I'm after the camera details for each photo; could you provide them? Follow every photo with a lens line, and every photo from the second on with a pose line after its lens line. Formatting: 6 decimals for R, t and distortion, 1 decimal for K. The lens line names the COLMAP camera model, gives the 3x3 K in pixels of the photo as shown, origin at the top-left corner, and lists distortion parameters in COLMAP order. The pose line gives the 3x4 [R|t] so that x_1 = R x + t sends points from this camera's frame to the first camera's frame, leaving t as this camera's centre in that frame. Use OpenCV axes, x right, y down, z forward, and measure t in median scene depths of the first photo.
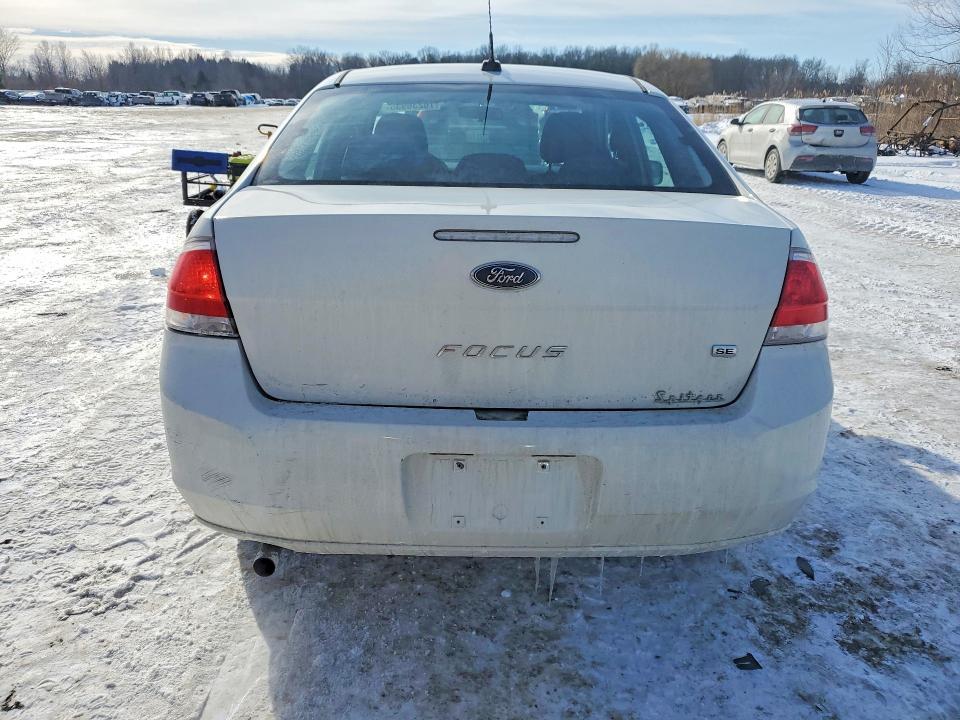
lens RADIAL K [[784.6, 0, 480.0], [0, 784.6, 360.0], [0, 0, 1]] dist [0.006300, 0.000769]
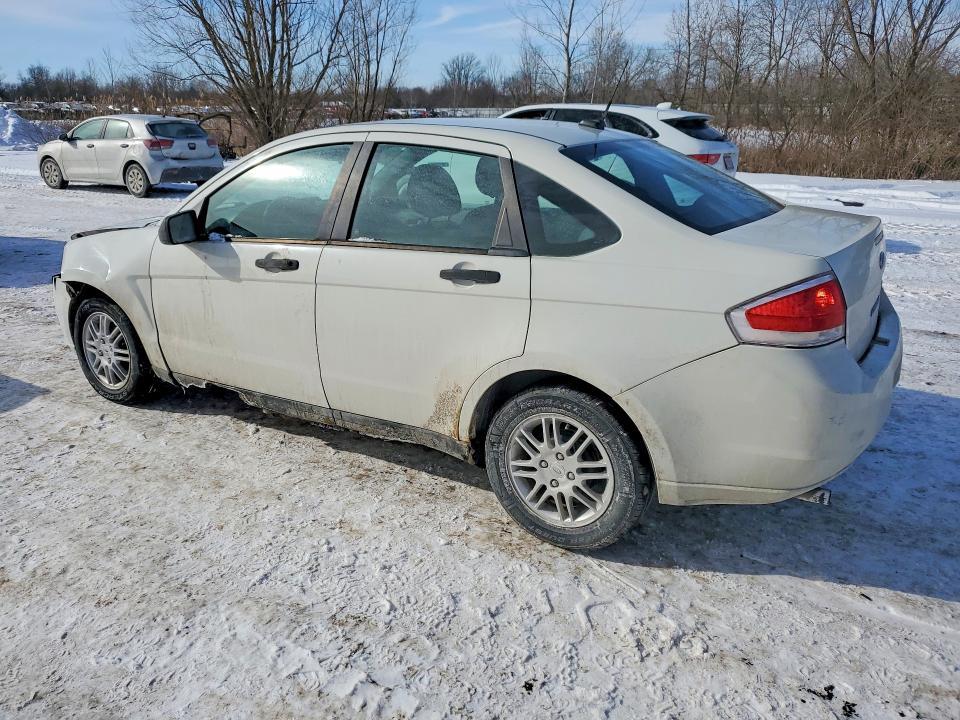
lens RADIAL K [[784.6, 0, 480.0], [0, 784.6, 360.0], [0, 0, 1]] dist [0.006300, 0.000769]
pose [[0.514305, -0.264382, 0.815838, -0.290914], [0.264944, 0.953743, 0.142051, -0.058247], [-0.815656, 0.143094, 0.560562, 0.119626]]
